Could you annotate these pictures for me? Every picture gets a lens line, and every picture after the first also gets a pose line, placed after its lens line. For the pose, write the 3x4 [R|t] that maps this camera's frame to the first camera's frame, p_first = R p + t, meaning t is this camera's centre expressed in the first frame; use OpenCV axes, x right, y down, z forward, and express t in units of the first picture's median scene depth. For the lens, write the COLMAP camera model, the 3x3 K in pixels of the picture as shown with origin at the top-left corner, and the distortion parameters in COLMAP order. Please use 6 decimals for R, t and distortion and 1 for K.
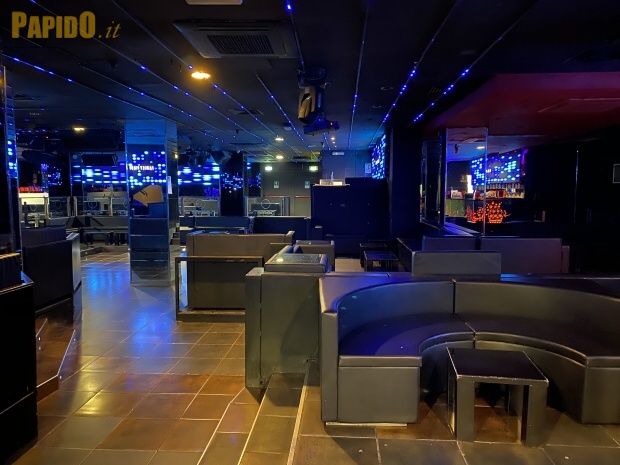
lens RADIAL K [[466.5, 0, 310.0], [0, 466.5, 232.5], [0, 0, 1]] dist [0.067089, -0.109998]
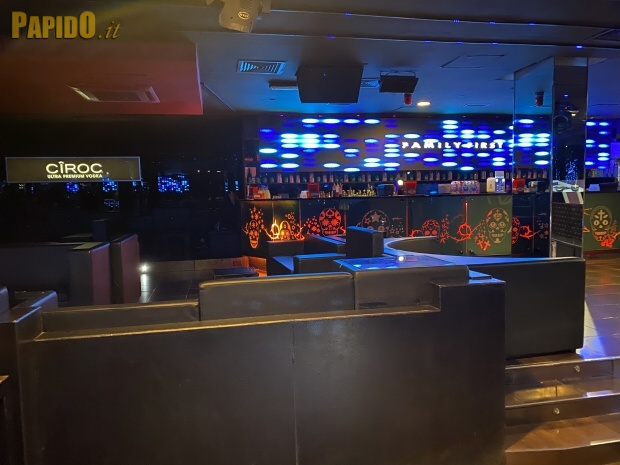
lens RADIAL K [[466.5, 0, 310.0], [0, 466.5, 232.5], [0, 0, 1]] dist [0.067089, -0.109998]
pose [[0.960875, -0.038295, 0.274321, -0.795164], [0.038303, 0.999252, 0.005330, -0.070723], [-0.274320, 0.005386, 0.961623, 0.843437]]
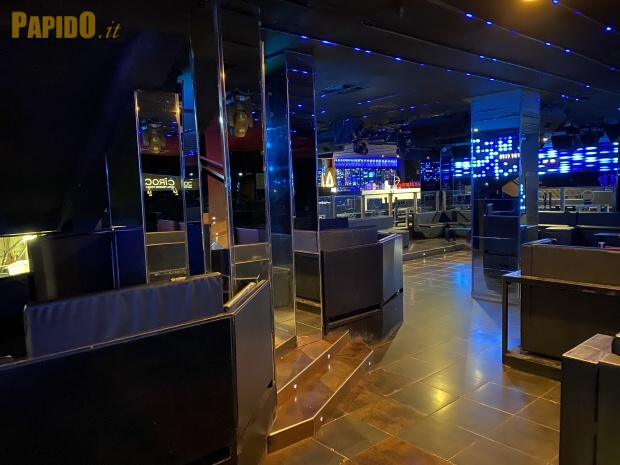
lens RADIAL K [[466.5, 0, 310.0], [0, 466.5, 232.5], [0, 0, 1]] dist [0.067089, -0.109998]
pose [[0.699738, 0.042257, -0.713149, 0.005254], [-0.030152, 0.999106, 0.029616, -0.010179], [0.713763, 0.000780, 0.700387, 0.122268]]
